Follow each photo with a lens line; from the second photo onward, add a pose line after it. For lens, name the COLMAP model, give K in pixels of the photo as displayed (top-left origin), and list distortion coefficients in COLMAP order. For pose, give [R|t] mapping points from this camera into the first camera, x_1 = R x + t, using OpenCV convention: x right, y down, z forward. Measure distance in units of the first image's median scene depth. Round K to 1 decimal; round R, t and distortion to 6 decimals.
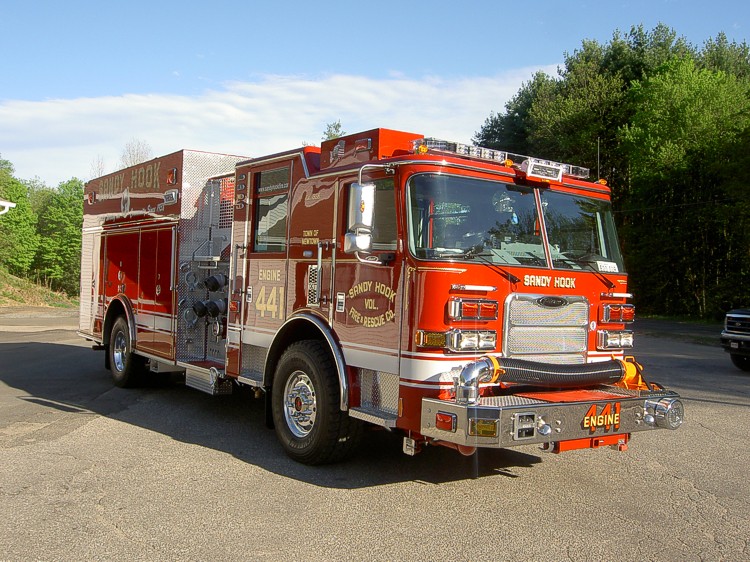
lens RADIAL K [[758.1, 0, 374.1], [0, 758.1, 280.7], [0, 0, 1]] dist [-0.047428, 0.000000]
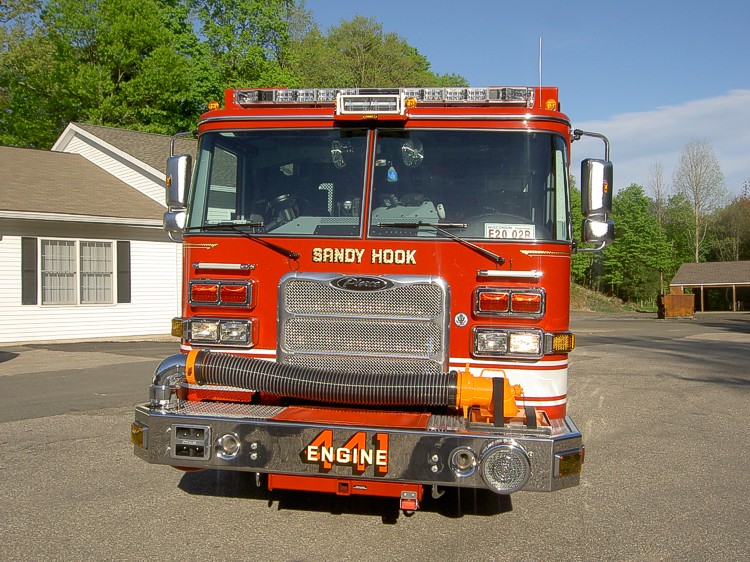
lens RADIAL K [[758.1, 0, 374.7], [0, 758.1, 283.2], [0, 0, 1]] dist [-0.047428, 0.000000]
pose [[0.726669, -0.014525, -0.686835, 0.735115], [0.010962, 0.999894, -0.009548, 0.034262], [0.686901, -0.000591, 0.726751, 0.485683]]
